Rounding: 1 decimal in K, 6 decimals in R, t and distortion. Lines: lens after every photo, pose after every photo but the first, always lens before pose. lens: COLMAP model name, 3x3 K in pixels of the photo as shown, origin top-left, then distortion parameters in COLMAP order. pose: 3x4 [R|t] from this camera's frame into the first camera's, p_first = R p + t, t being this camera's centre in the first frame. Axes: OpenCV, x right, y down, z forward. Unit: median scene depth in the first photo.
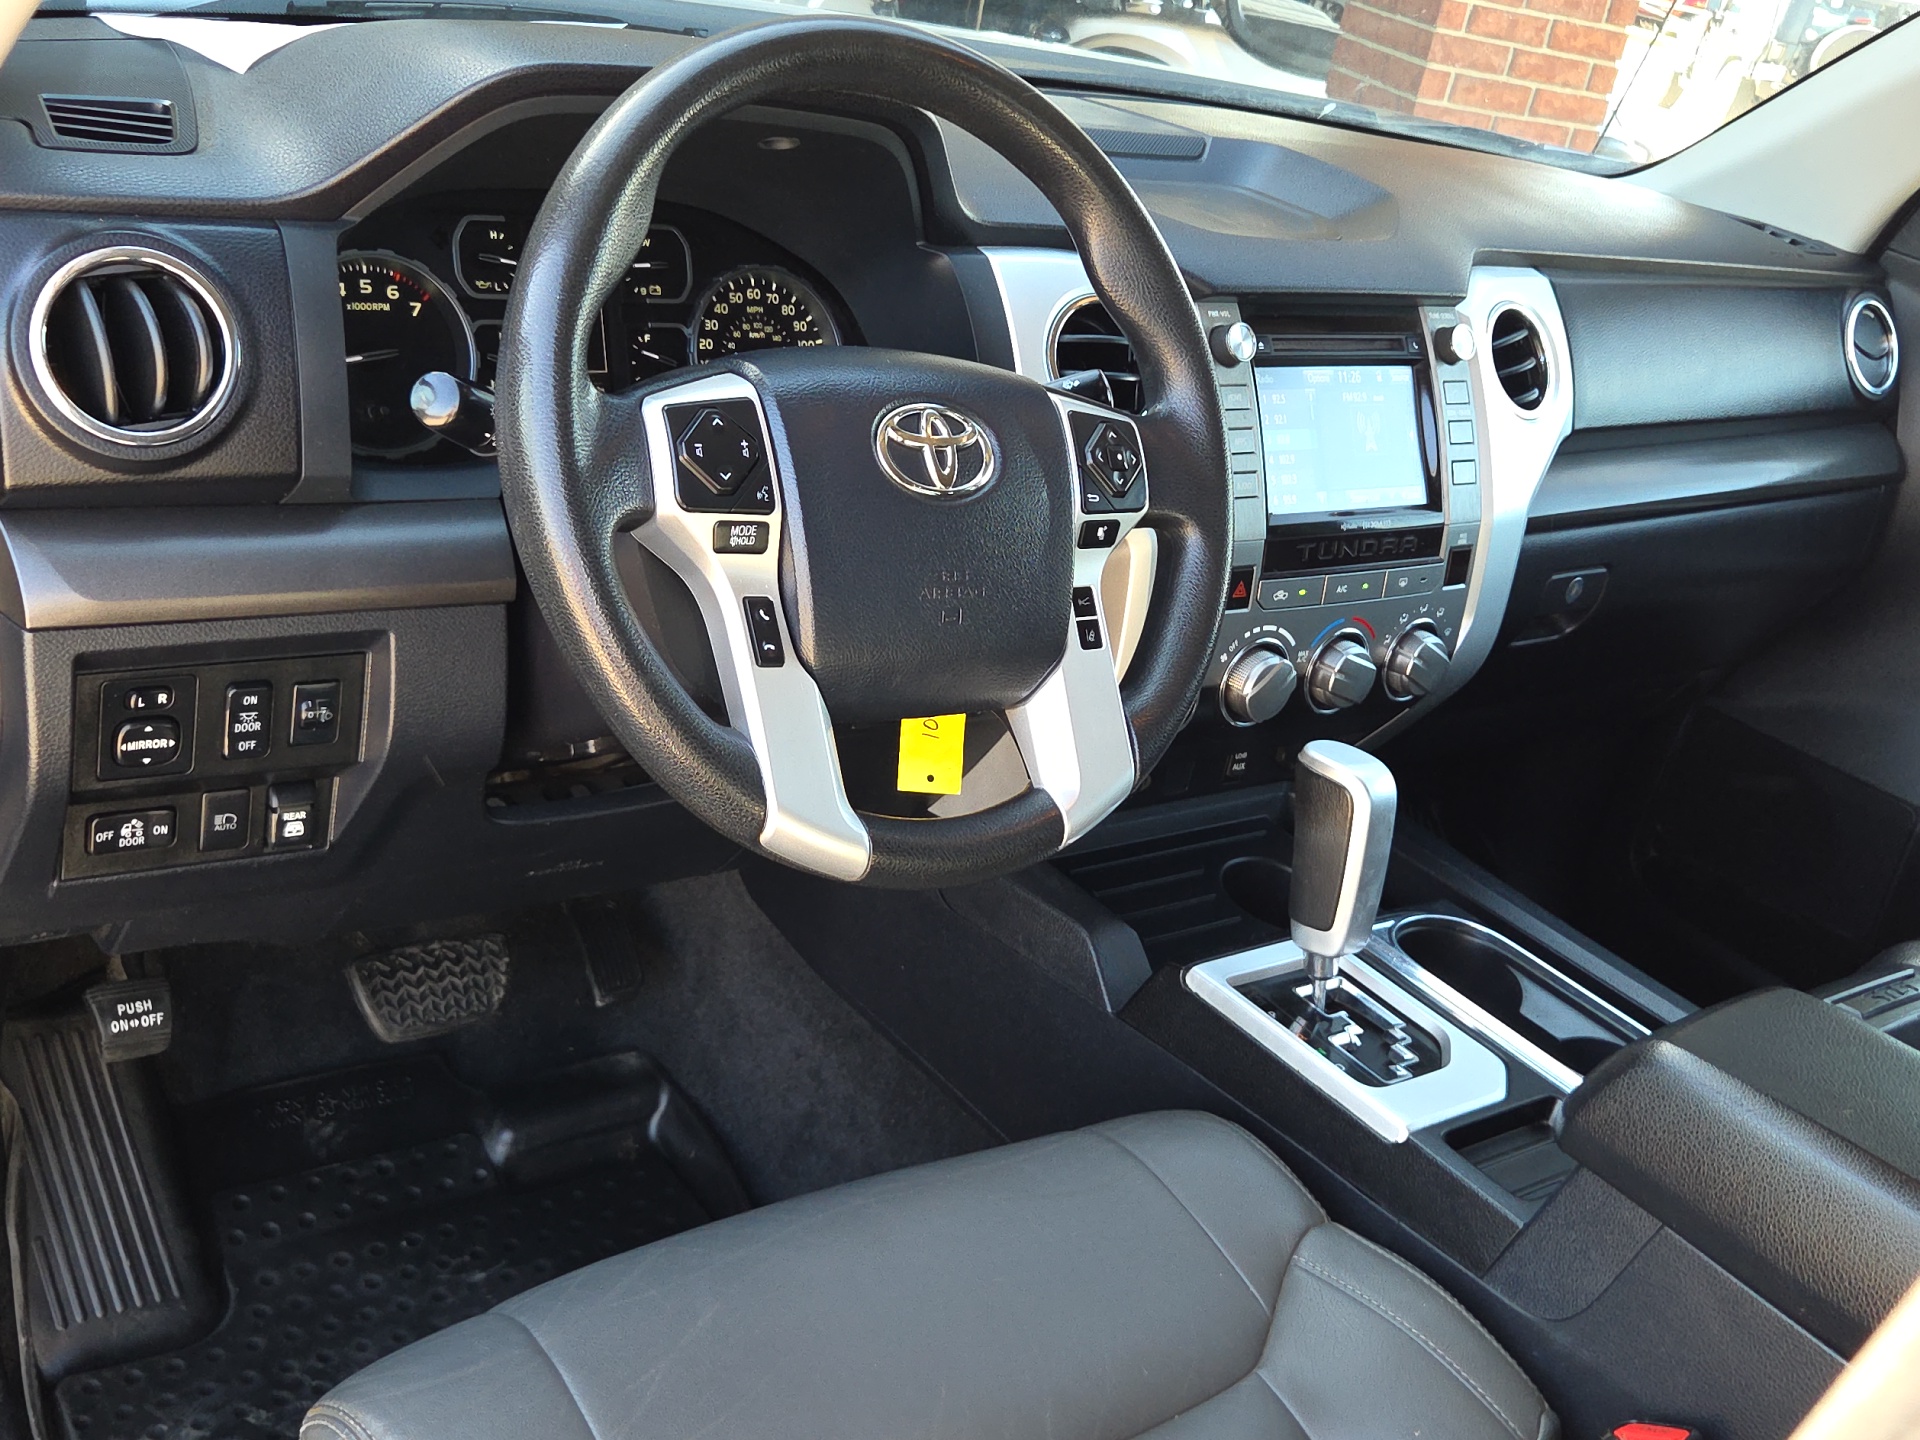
lens RADIAL K [[2035.0, 0, 968.3], [0, 2035.0, 704.5], [0, 0, 1]] dist [0.047746, 0.000000]
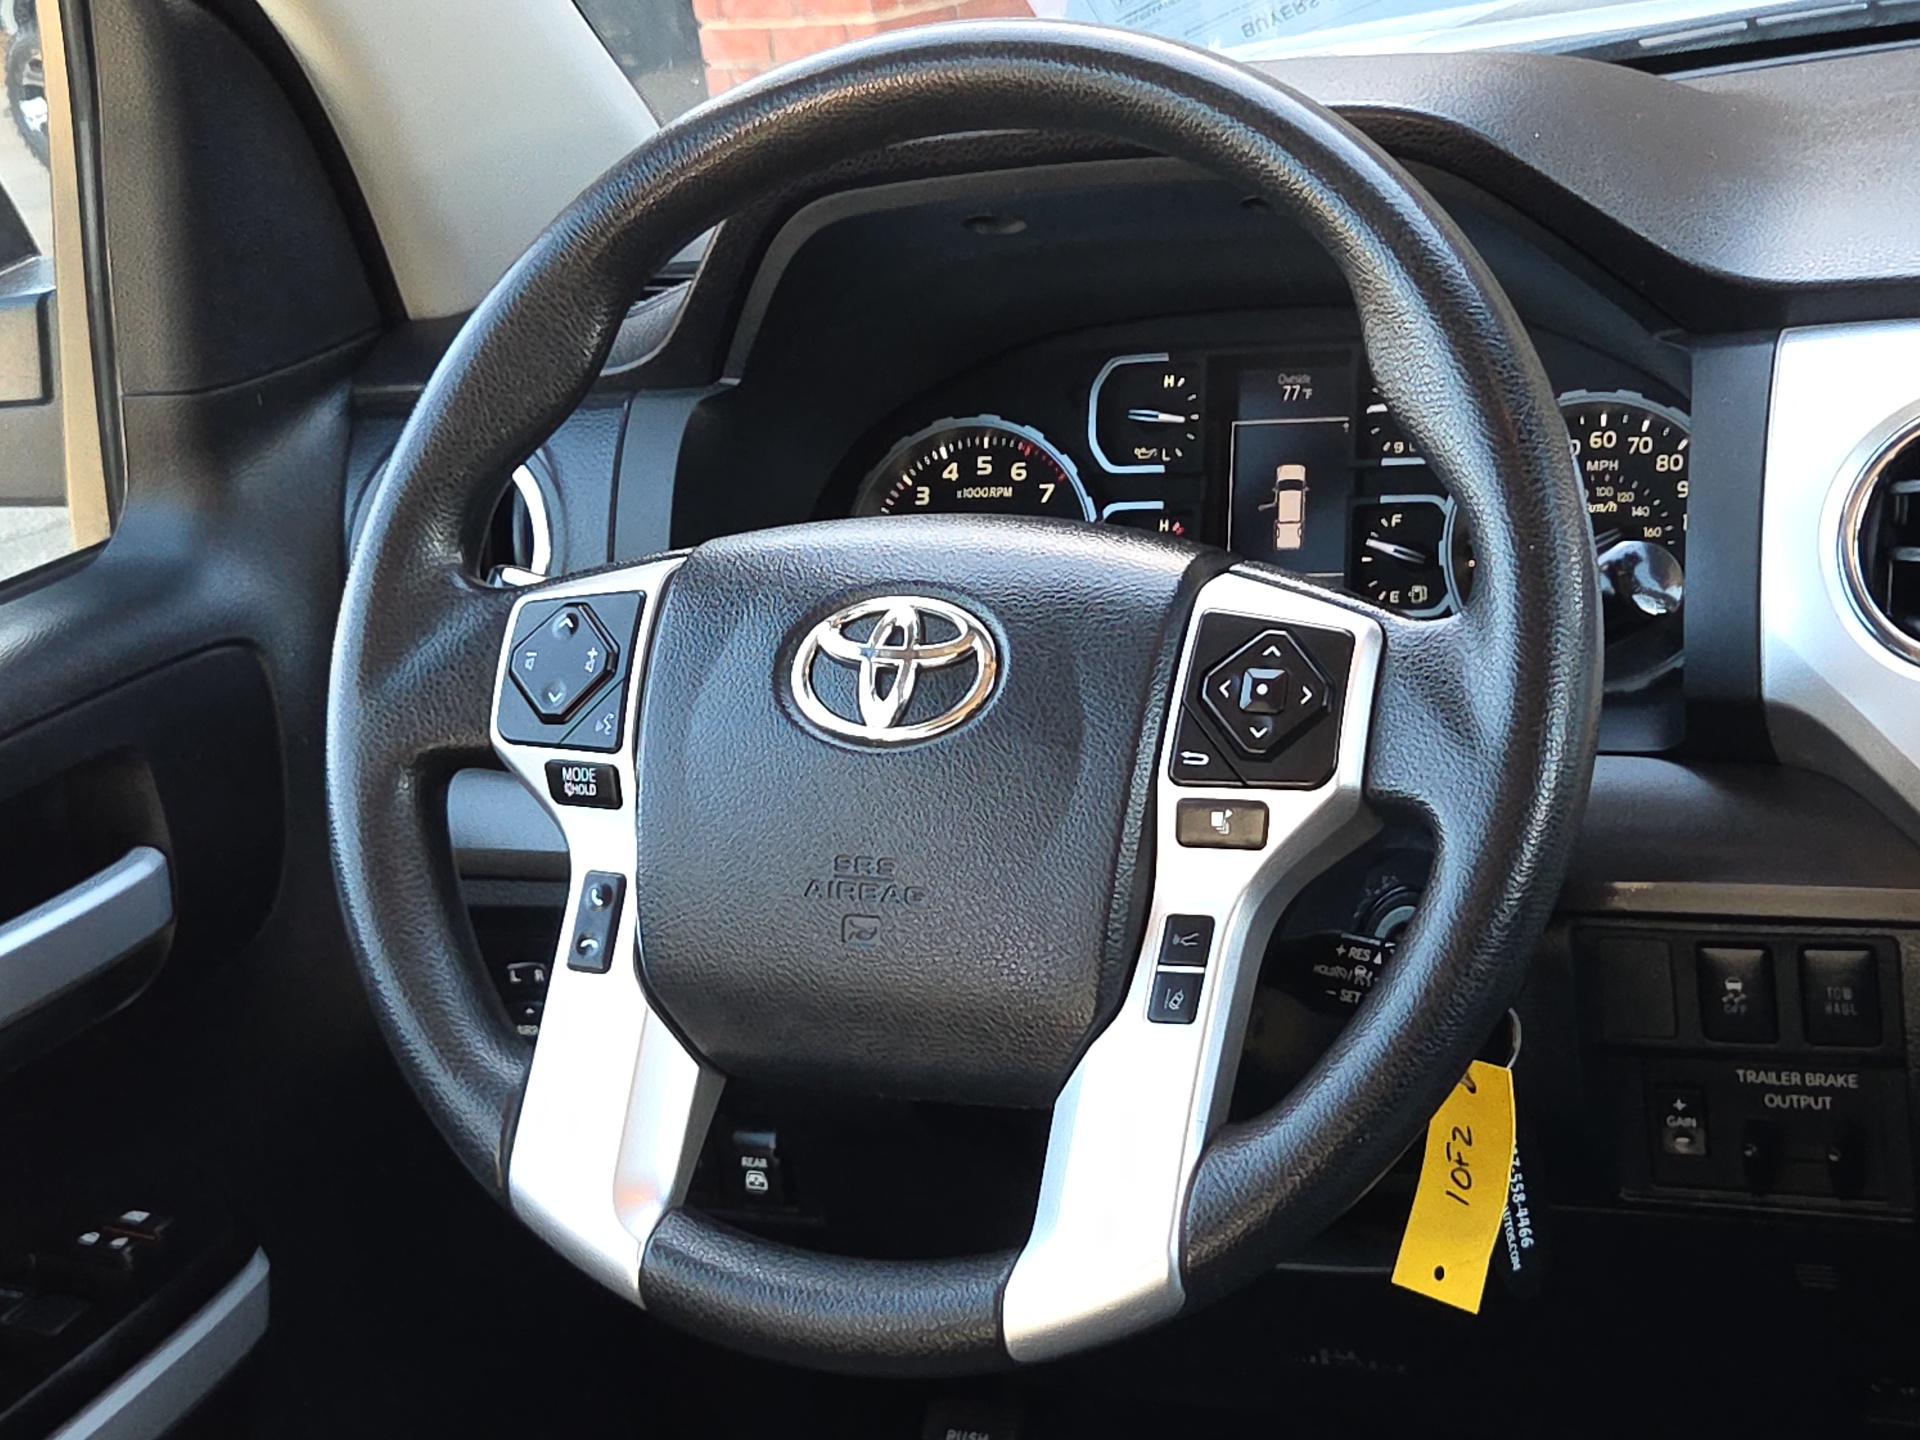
lens RADIAL K [[3420.8, 0, 993.8], [0, 3420.8, 693.6], [0, 0, 1]] dist [0.088037, 0.000000]
pose [[0.452704, 0.005273, -0.891645, 0.765570], [-0.140457, 0.987920, -0.065470, -0.041991], [0.880529, 0.154877, 0.447976, 0.446781]]
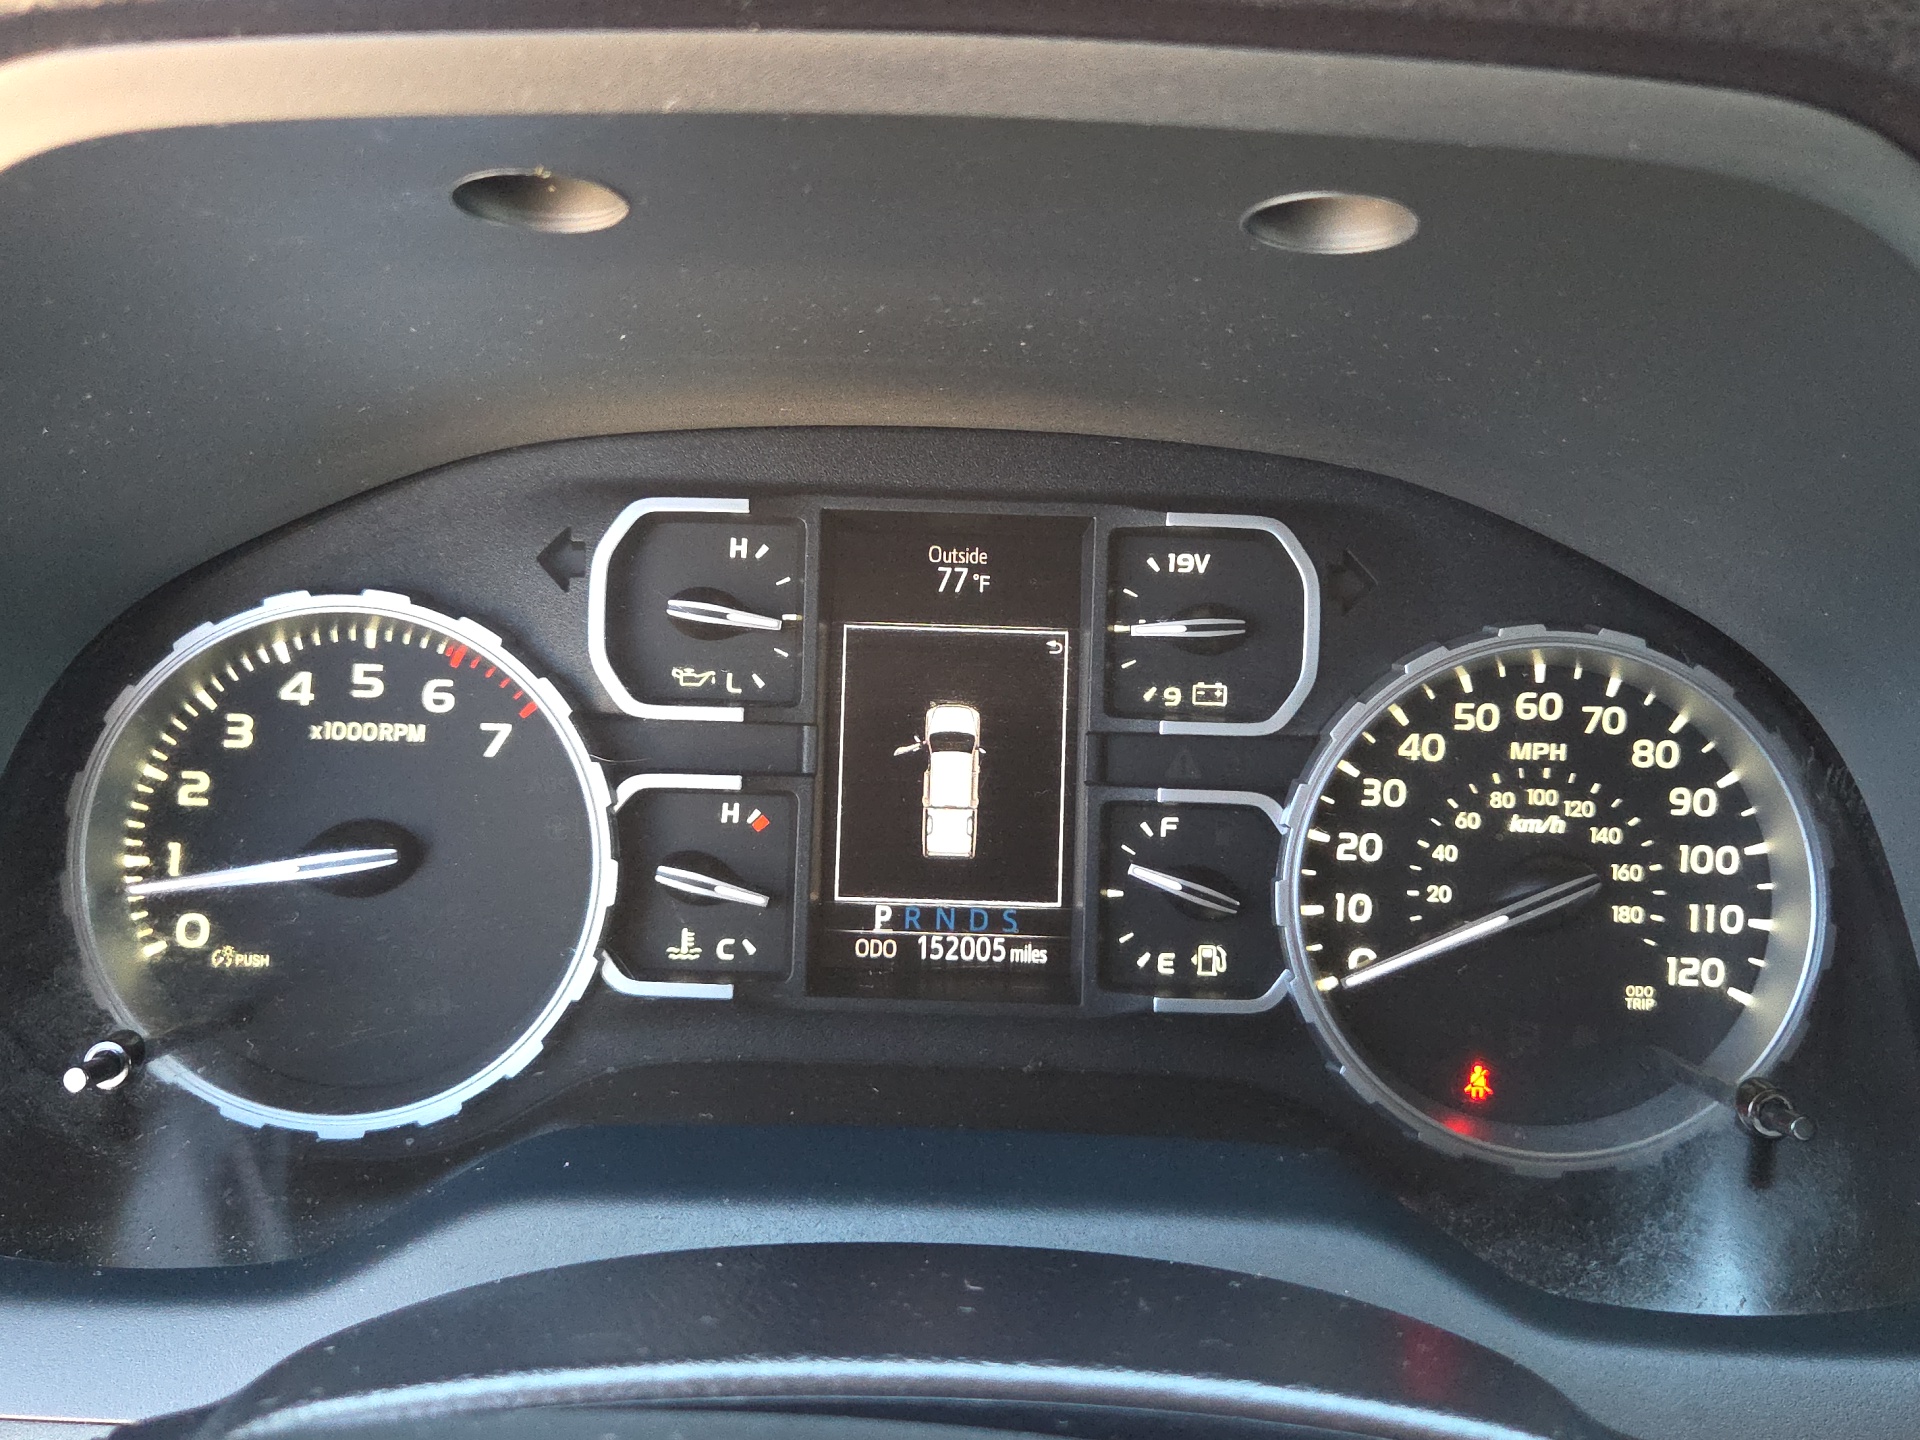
lens RADIAL K [[1756.3, 0, 973.8], [0, 1756.3, 706.9], [0, 0, 1]] dist [0.055365, -0.021844]
pose [[0.777021, 0.076545, -0.624803, 0.007017], [-0.132439, 0.990241, -0.043390, -0.191431], [0.615384, 0.116463, 0.779576, 0.773694]]
